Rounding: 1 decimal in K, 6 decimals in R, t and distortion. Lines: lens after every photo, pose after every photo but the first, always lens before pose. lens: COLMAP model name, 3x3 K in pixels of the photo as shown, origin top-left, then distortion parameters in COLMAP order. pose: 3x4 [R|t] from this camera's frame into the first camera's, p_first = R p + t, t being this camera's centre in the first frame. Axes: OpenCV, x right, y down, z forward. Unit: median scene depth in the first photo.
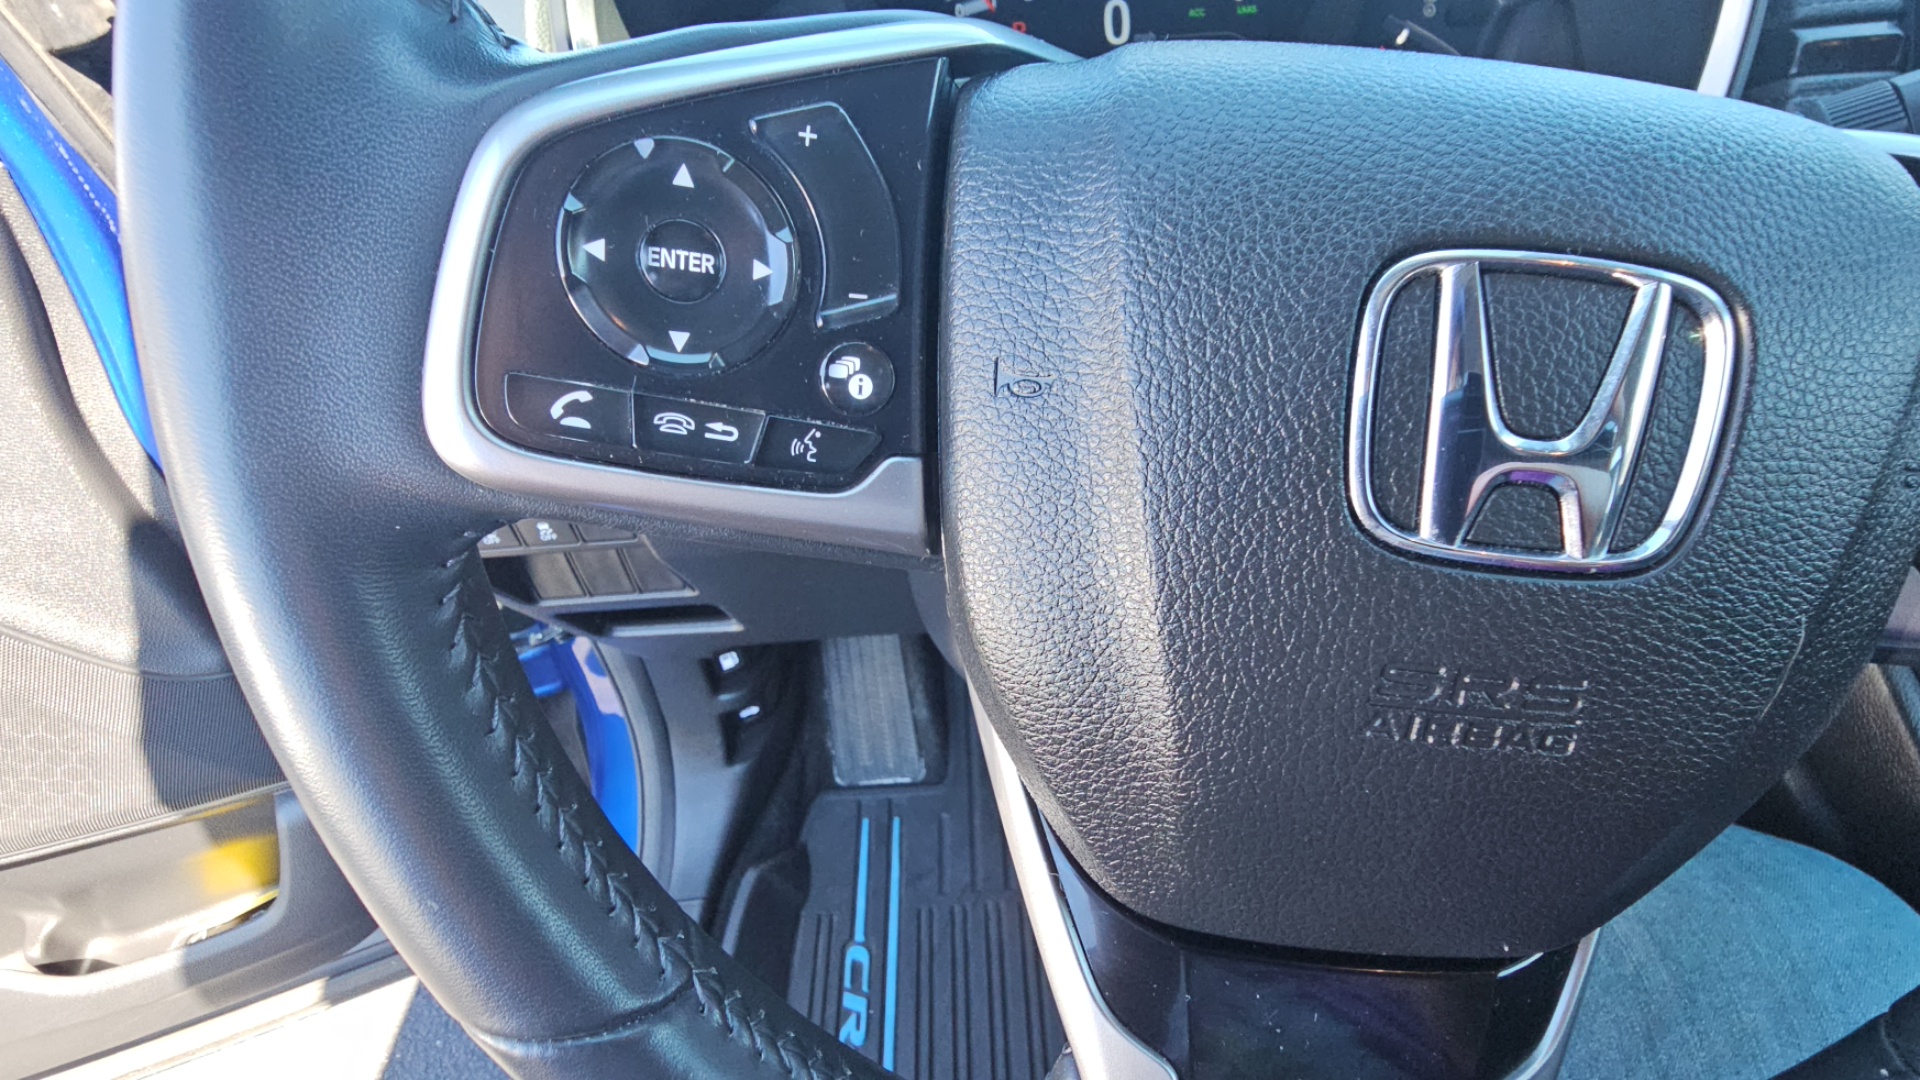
lens RADIAL K [[860.2, 0, 975.9], [0, 860.2, 546.5], [0, 0, 1]] dist [0.010524, -0.007081]
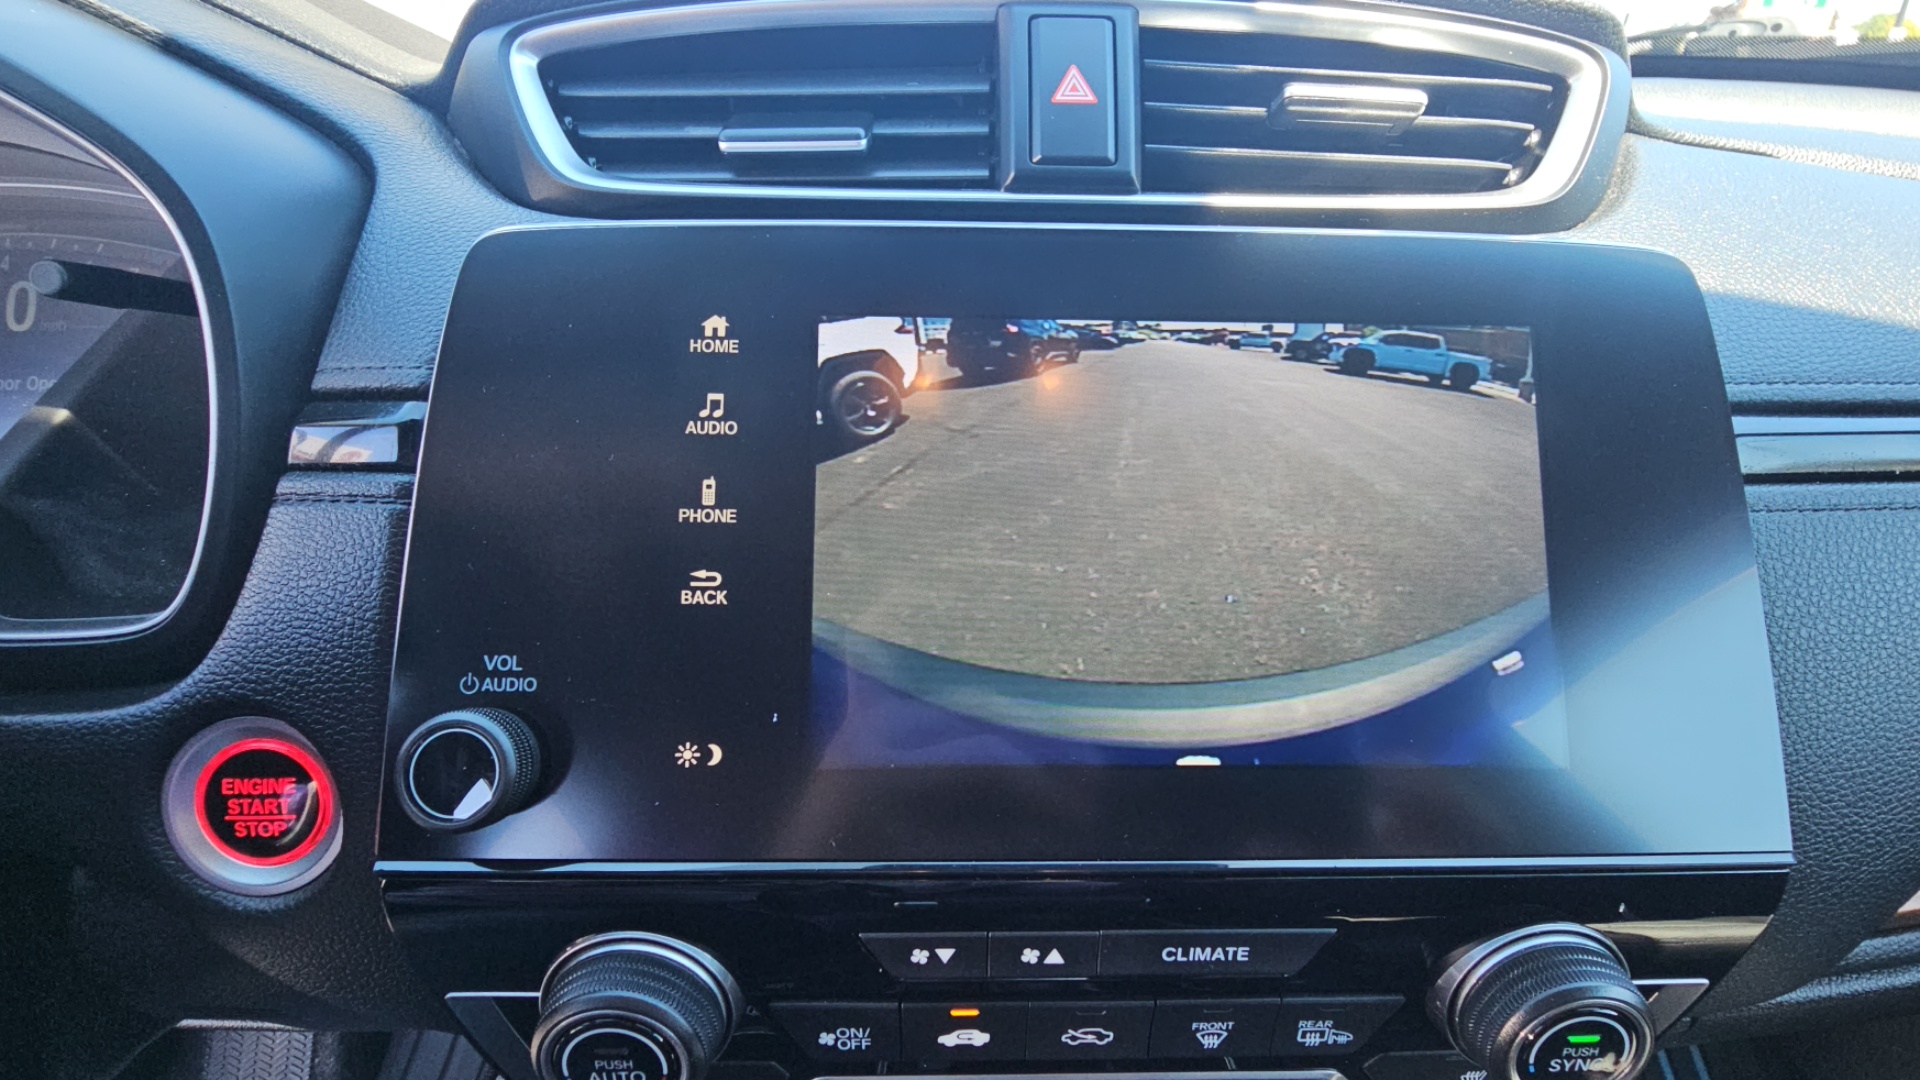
lens RADIAL K [[860.2, 0, 977.6], [0, 860.2, 546.0], [0, 0, 1]] dist [0.010524, -0.007081]
pose [[0.997751, 0.064768, 0.017283, 3.117627], [-0.059209, 0.972366, -0.225831, -0.776320], [-0.031432, 0.224300, 0.974013, 0.719663]]
